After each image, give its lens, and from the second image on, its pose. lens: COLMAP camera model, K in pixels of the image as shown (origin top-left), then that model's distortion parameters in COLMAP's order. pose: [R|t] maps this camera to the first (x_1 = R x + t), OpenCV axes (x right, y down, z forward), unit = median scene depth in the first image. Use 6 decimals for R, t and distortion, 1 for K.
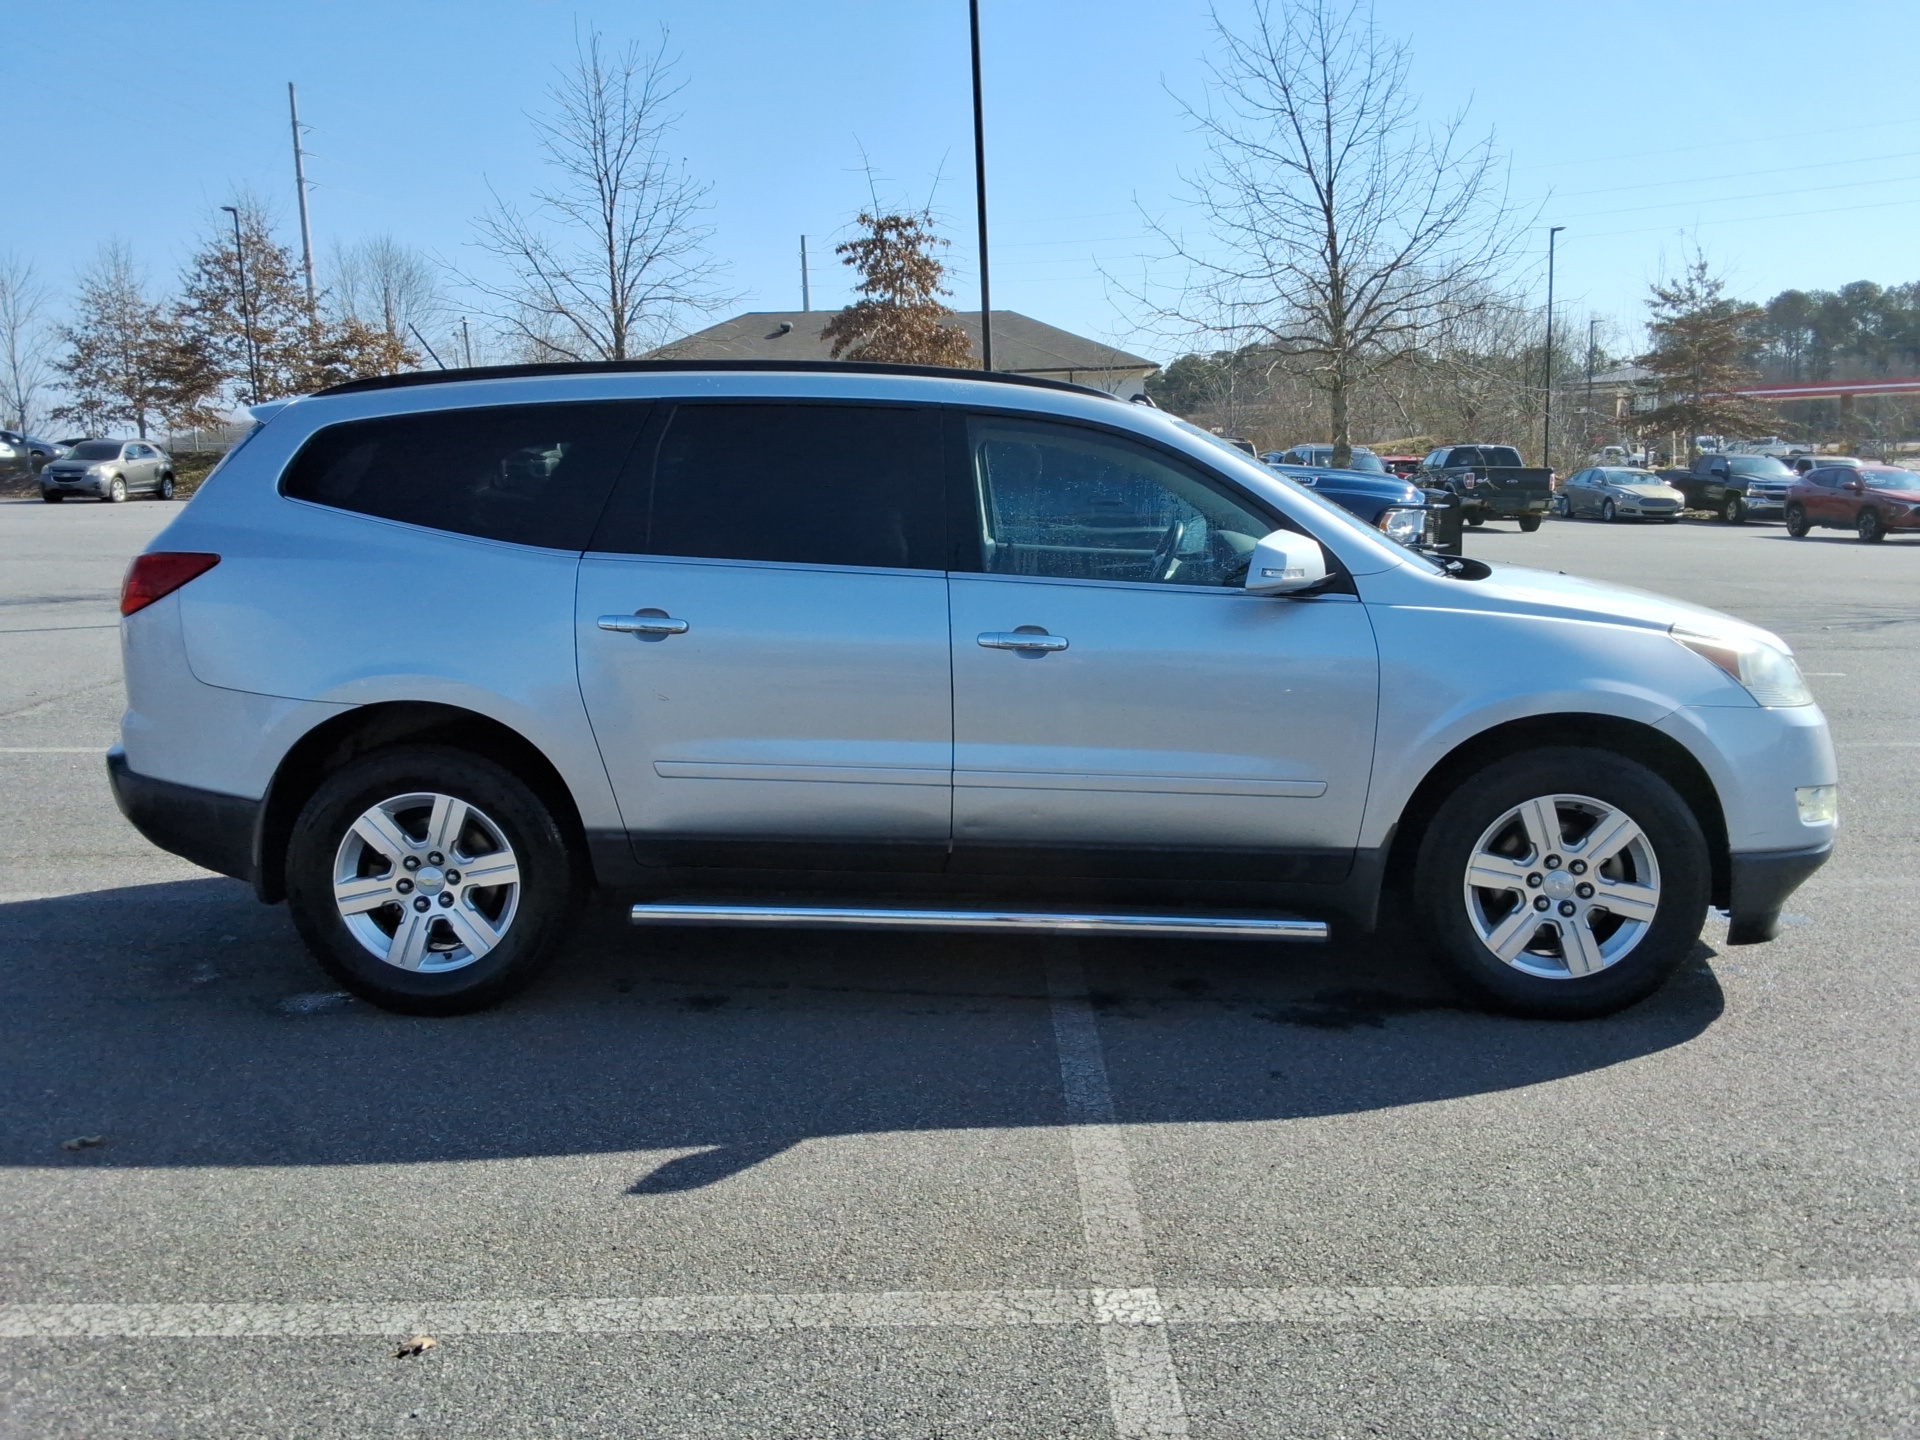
lens RADIAL K [[1565.5, 0, 977.7], [0, 1565.5, 713.3], [0, 0, 1]] dist [0.092077, -0.136413]
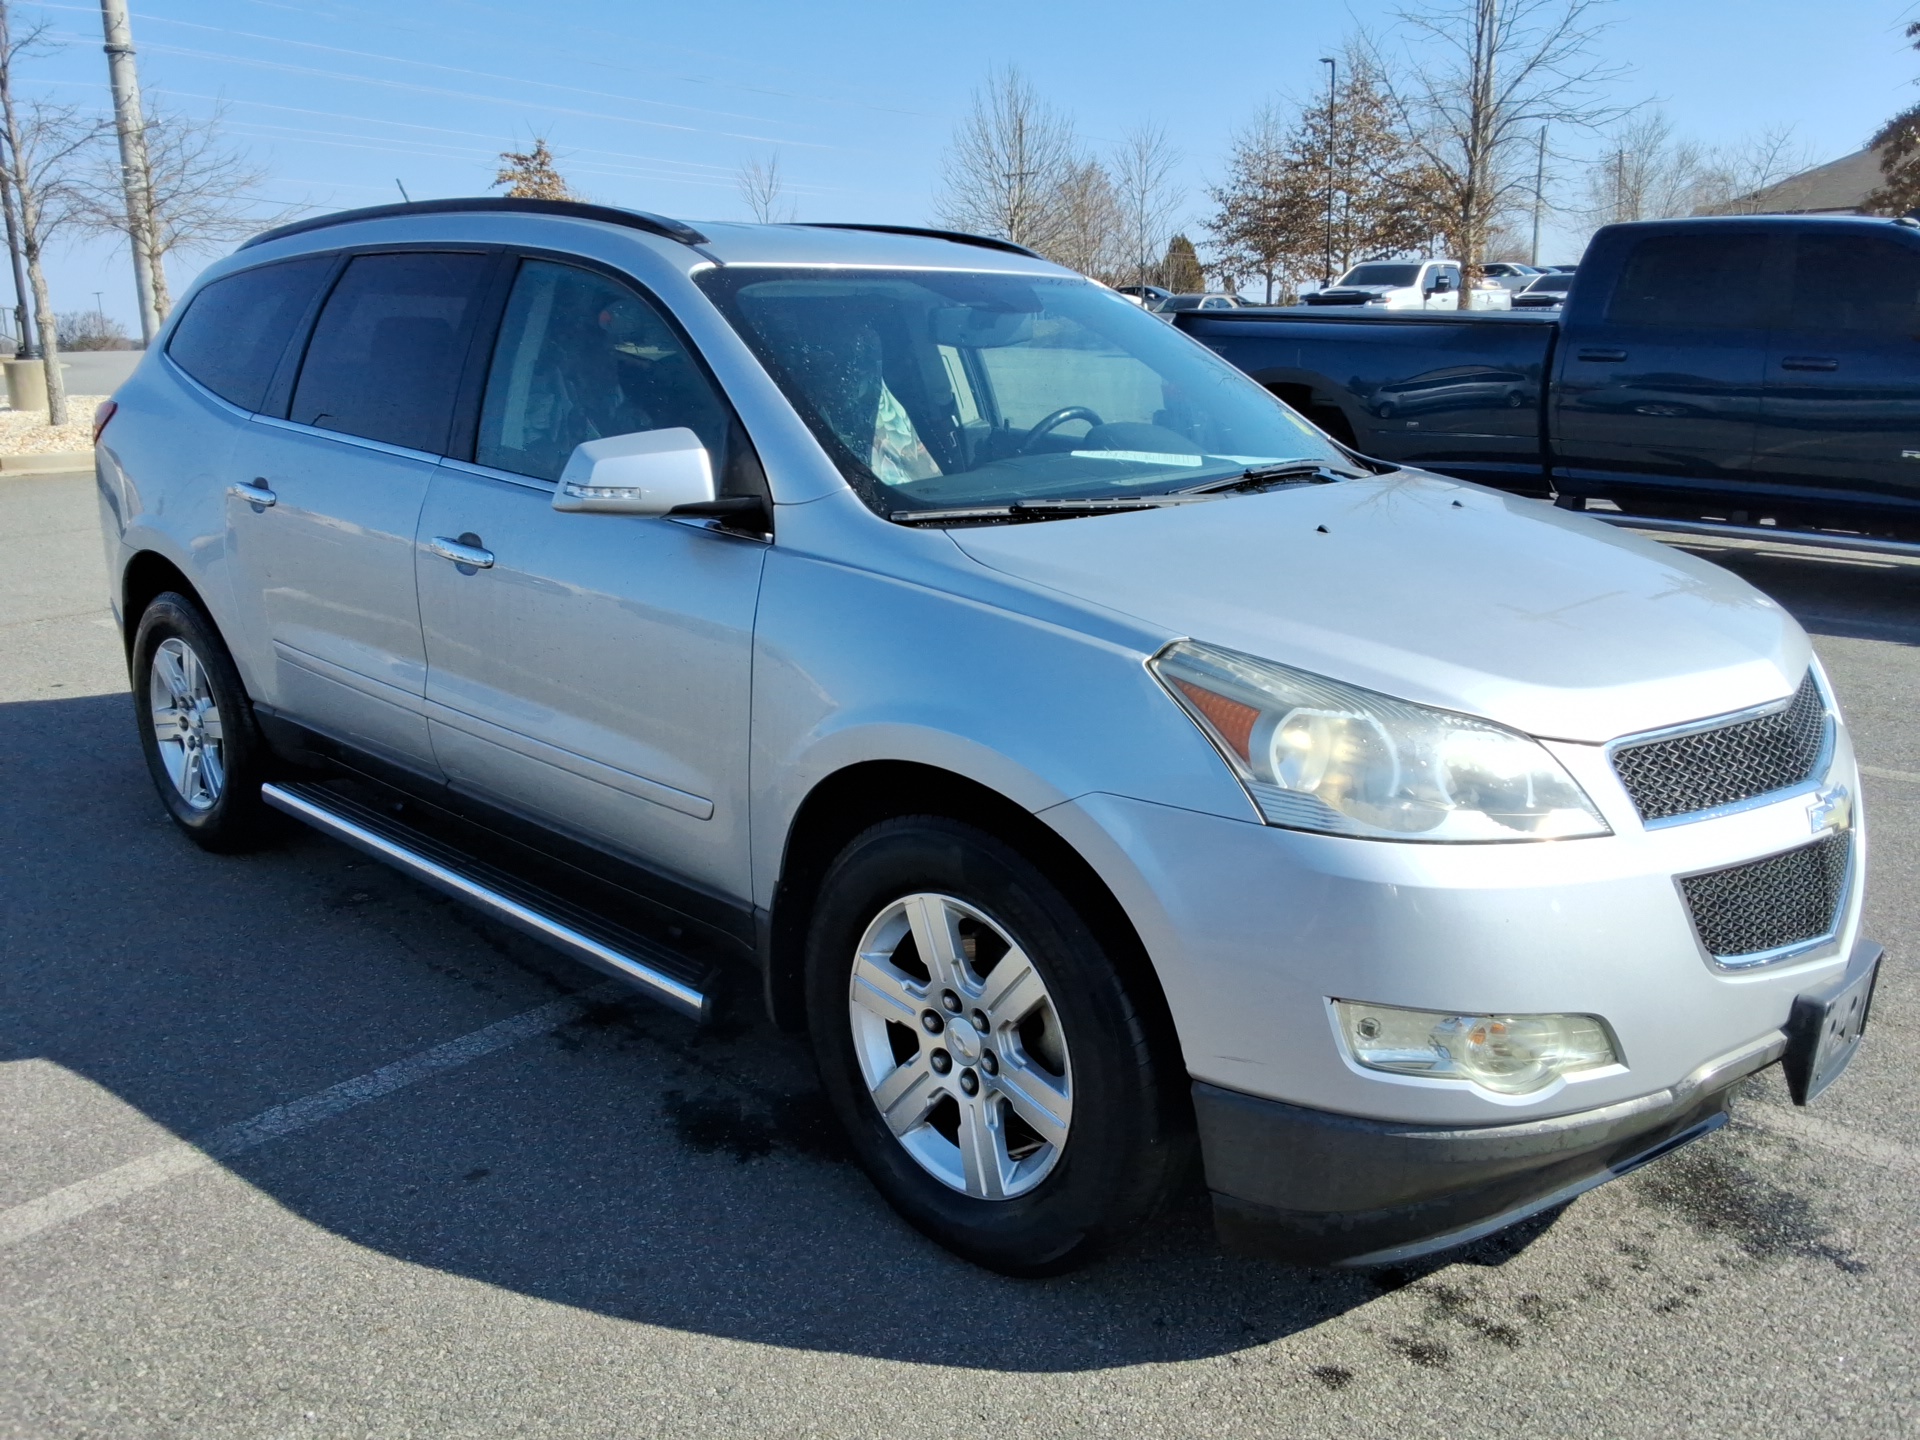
lens RADIAL K [[1565.5, 0, 977.7], [0, 1565.5, 713.3], [0, 0, 1]] dist [0.092077, -0.136413]
pose [[0.746881, 0.160697, -0.645249, 0.740756], [-0.100254, 0.986481, 0.129635, -0.094380], [0.657357, -0.032133, 0.752894, 0.552451]]
